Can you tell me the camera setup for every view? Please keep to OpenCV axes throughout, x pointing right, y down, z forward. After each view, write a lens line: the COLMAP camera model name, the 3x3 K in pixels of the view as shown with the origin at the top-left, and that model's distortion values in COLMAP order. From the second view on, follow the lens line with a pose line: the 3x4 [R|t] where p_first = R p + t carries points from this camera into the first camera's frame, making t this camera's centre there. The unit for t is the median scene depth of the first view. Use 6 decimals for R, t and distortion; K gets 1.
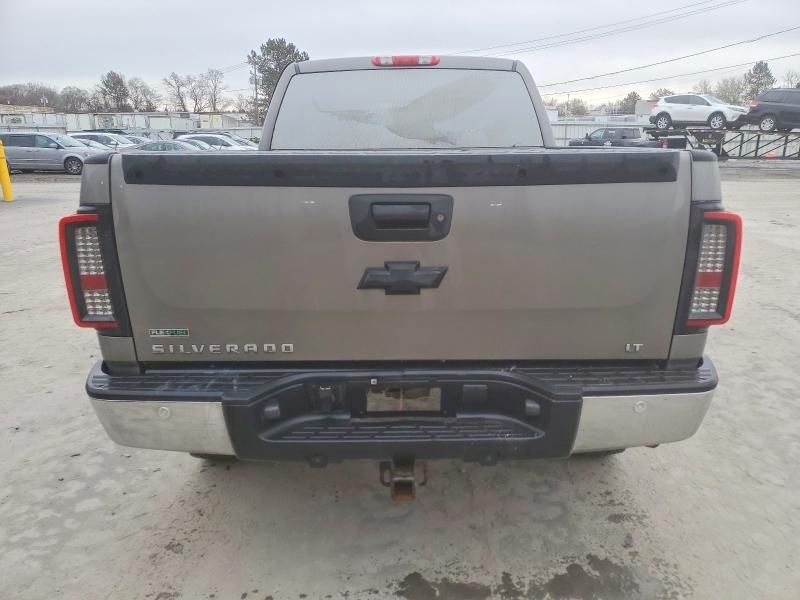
lens RADIAL K [[666.5, 0, 400.8], [0, 666.5, 302.0], [0, 0, 1]] dist [0.014600, 0.002682]
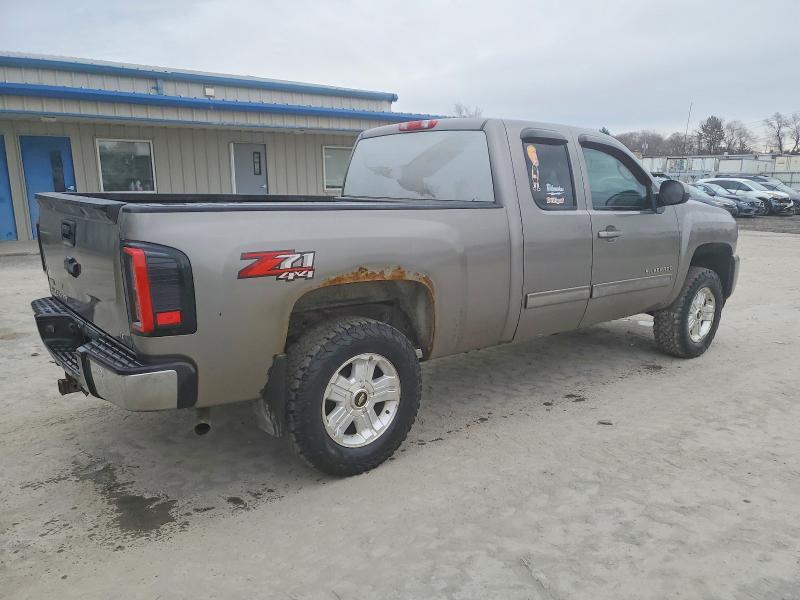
lens RADIAL K [[666.5, 0, 401.3], [0, 666.5, 299.4], [0, 0, 1]] dist [0.014600, 0.002682]
pose [[0.599779, 0.154044, -0.785198, 0.352107], [-0.201652, 0.978721, 0.037977, -0.036470], [0.774340, 0.135559, 0.618079, 0.106700]]
